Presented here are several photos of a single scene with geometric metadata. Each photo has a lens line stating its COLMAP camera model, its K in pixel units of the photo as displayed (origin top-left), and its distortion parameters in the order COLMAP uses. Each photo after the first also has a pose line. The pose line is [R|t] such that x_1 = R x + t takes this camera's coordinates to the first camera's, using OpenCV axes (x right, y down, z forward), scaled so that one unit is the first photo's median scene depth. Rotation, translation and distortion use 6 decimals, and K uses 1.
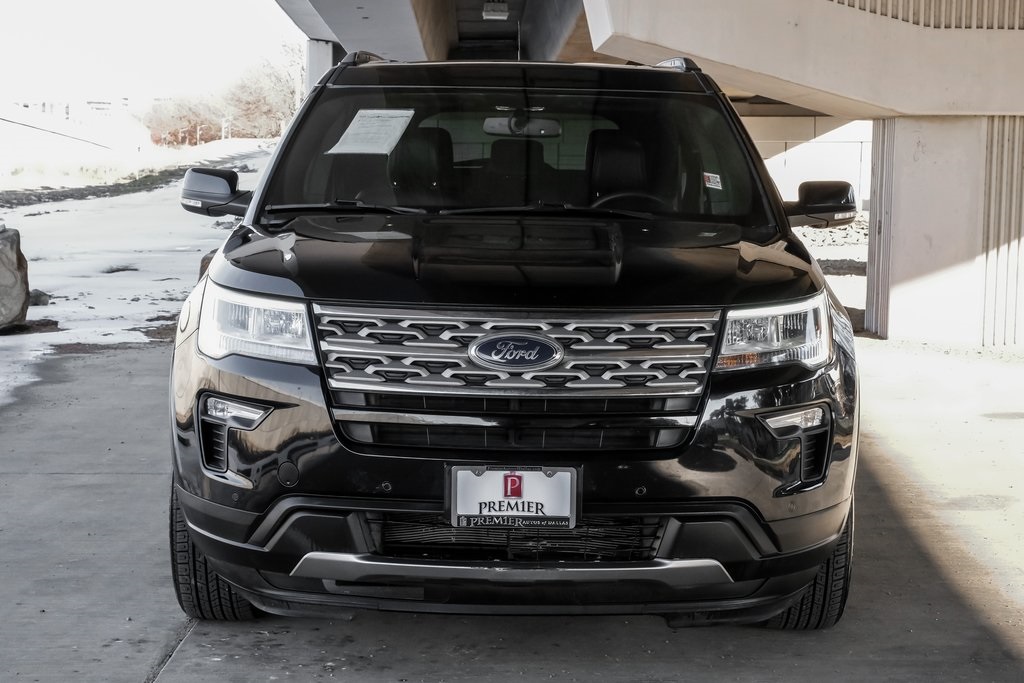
lens RADIAL K [[2077.6, 0, 512.0], [0, 2077.6, 341.5], [0, 0, 1]] dist [0.026217, 0.285150]
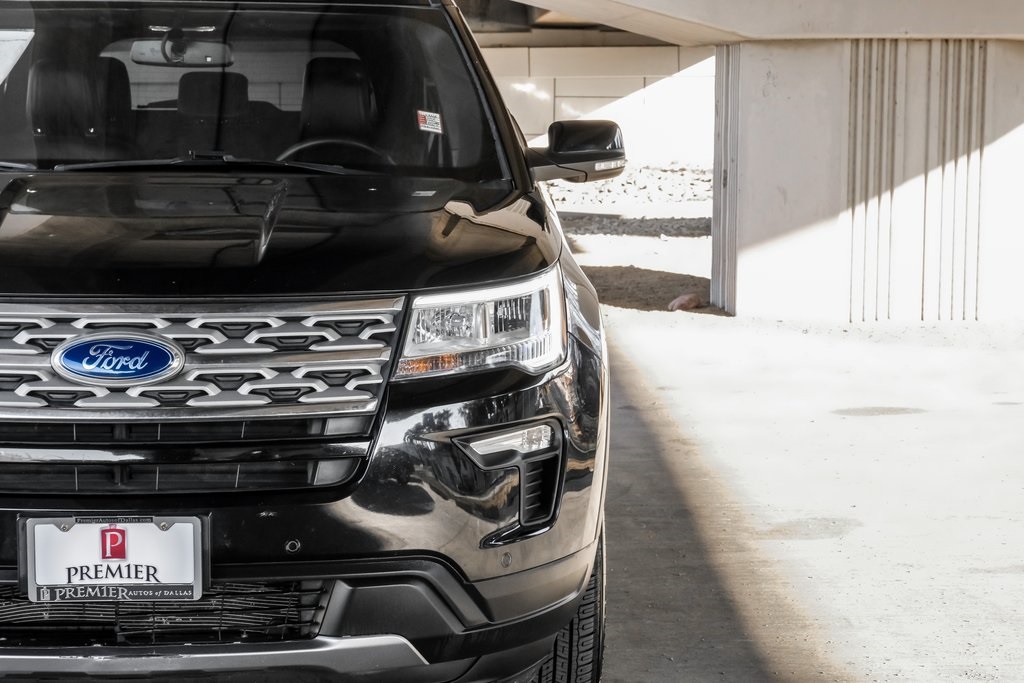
lens RADIAL K [[2401.2, 0, 512.0], [0, 2401.2, 341.5], [0, 0, 1]] dist [0.025815, 0.706791]
pose [[0.998327, -0.017547, 0.055102, 0.091475], [0.016899, 0.999783, 0.012197, -0.008855], [-0.055304, -0.011245, 0.998406, 0.147853]]
